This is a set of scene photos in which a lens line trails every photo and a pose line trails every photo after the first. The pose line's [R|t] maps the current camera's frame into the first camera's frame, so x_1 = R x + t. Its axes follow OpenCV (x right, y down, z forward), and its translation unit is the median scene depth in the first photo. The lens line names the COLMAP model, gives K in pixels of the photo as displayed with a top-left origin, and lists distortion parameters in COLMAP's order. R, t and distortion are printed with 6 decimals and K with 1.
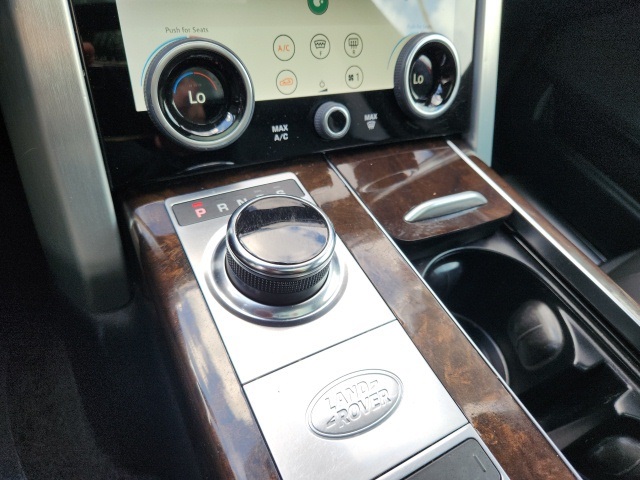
lens RADIAL K [[435.4, 0, 323.3], [0, 435.4, 242.4], [0, 0, 1]] dist [0.057091, -0.050423]
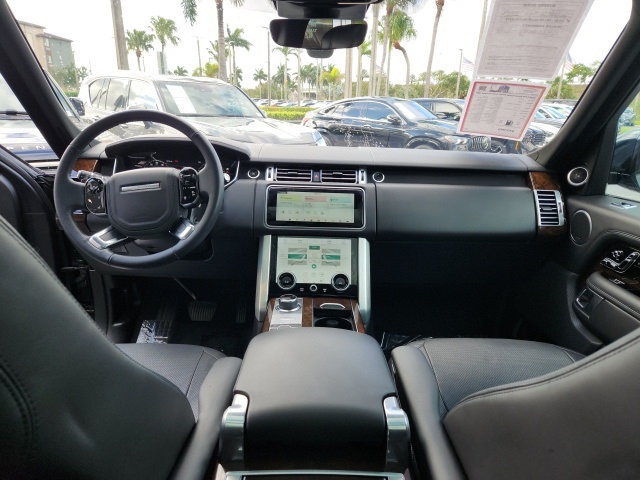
lens RADIAL K [[435.4, 0, 319.3], [0, 435.4, 243.8], [0, 0, 1]] dist [0.057091, -0.050423]
pose [[0.872490, -0.054101, -0.485628, 2.442155], [-0.226586, 0.835742, -0.500195, 1.695429], [0.432920, 0.546451, 0.716918, -2.656979]]
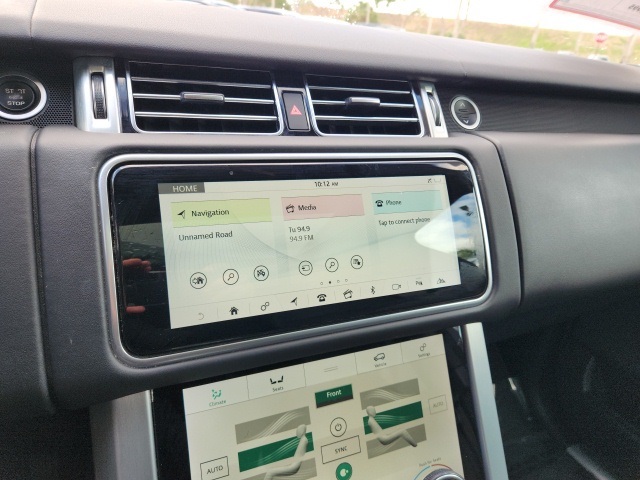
lens RADIAL K [[435.4, 0, 318.5], [0, 435.4, 240.2], [0, 0, 1]] dist [0.057091, -0.050423]
pose [[0.987695, -0.084915, -0.131333, 0.141699], [0.024853, 0.914310, -0.404252, -0.639144], [0.154407, 0.396014, 0.905169, -0.464384]]
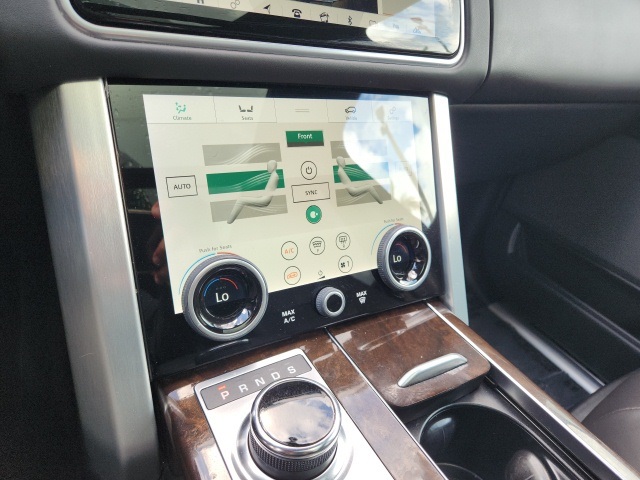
lens RADIAL K [[435.4, 0, 323.3], [0, 435.4, 242.5], [0, 0, 1]] dist [0.057091, -0.050423]
pose [[0.998085, -0.059729, 0.016112, -0.009143], [0.061863, 0.965266, -0.253839, -0.133630], [-0.000390, 0.254350, 0.967112, -0.227138]]
